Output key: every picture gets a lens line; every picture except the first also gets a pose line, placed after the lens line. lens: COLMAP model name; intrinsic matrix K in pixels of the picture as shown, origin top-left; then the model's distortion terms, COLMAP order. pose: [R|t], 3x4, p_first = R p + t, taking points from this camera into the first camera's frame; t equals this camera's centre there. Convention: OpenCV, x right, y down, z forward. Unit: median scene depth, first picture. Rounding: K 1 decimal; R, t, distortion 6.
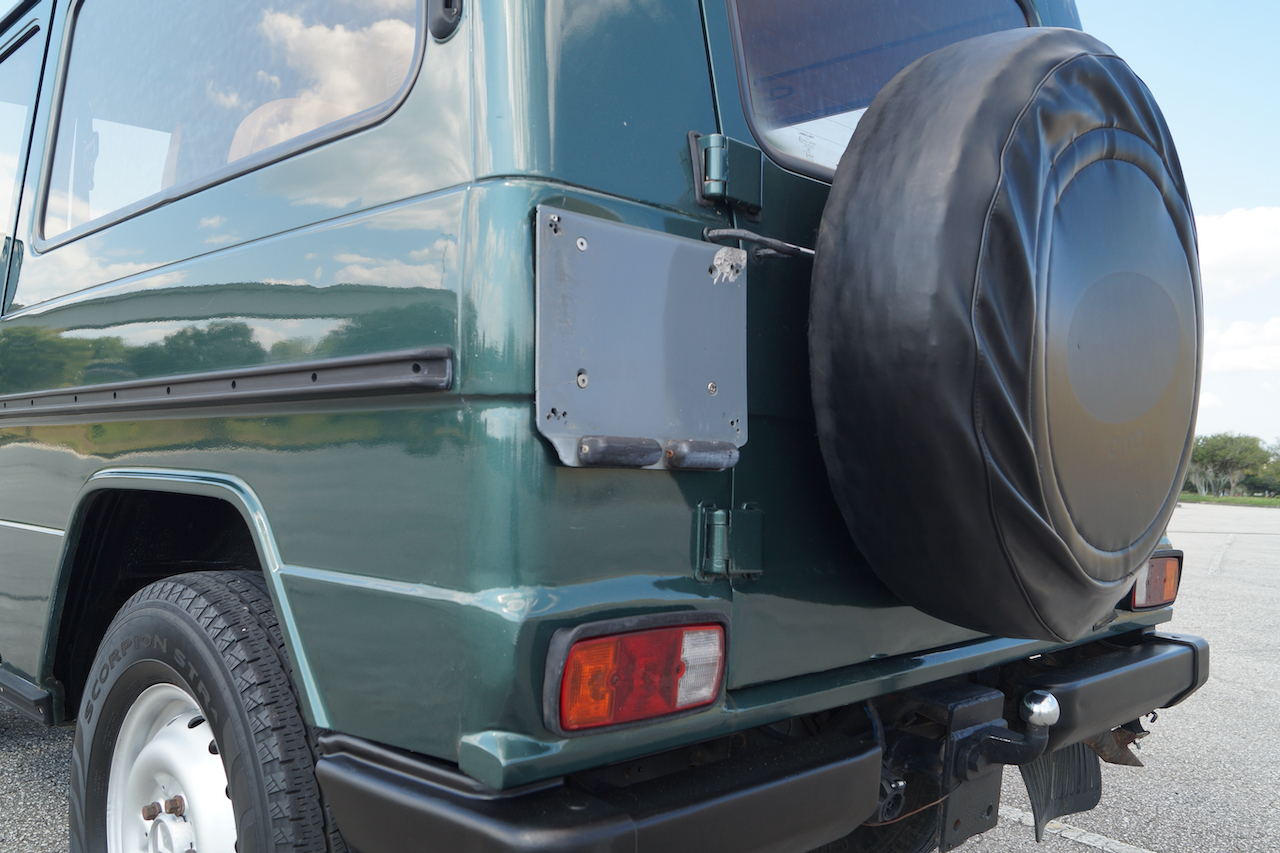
lens RADIAL K [[1137.7, 0, 640.0], [0, 1137.7, 426.5], [0, 0, 1]] dist [-0.076368, 0.008454]
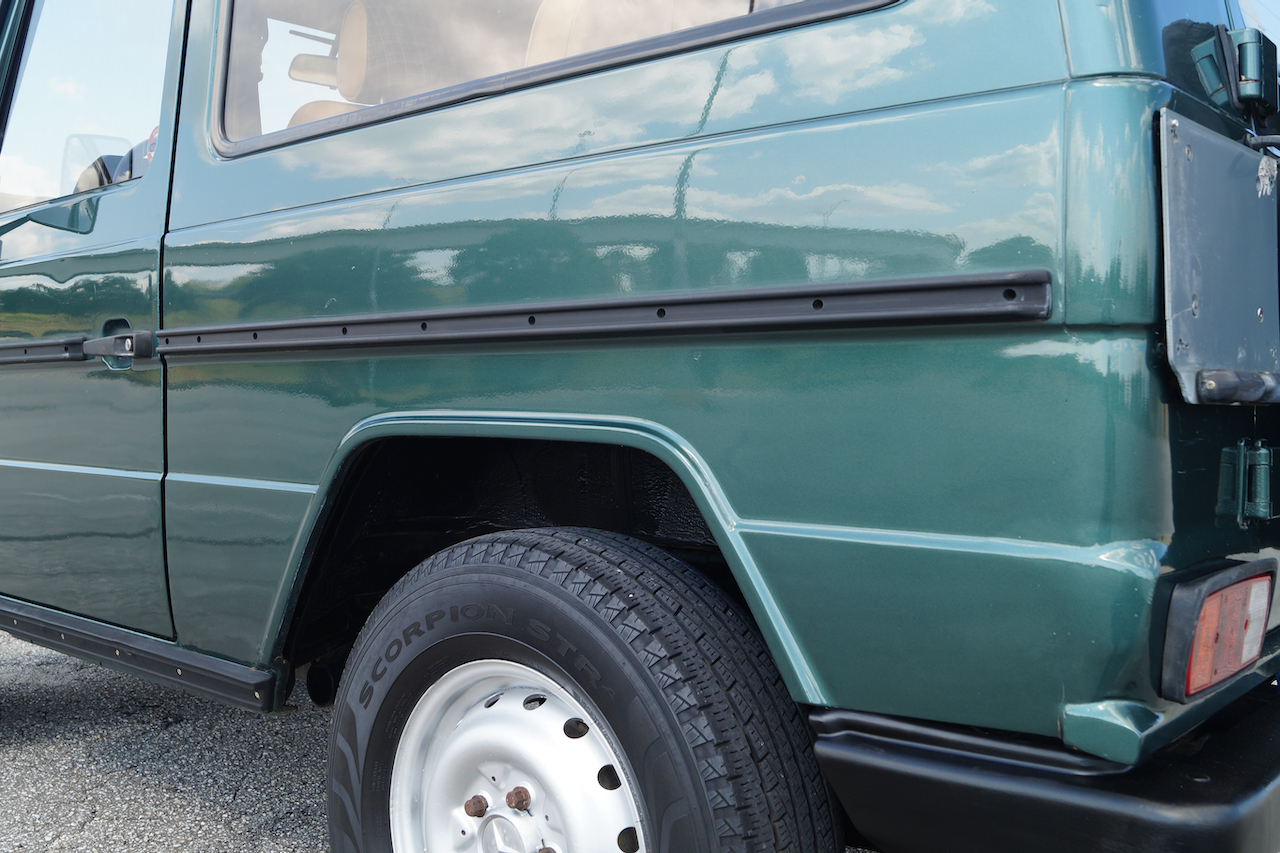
lens RADIAL K [[1275.4, 0, 640.0], [0, 1275.4, 426.5], [0, 0, 1]] dist [-0.071424, 0.001647]
pose [[0.998393, -0.016901, 0.054093, -0.433842], [0.013584, 0.998039, 0.061111, -0.010772], [-0.055020, -0.060278, 0.996664, 0.028847]]
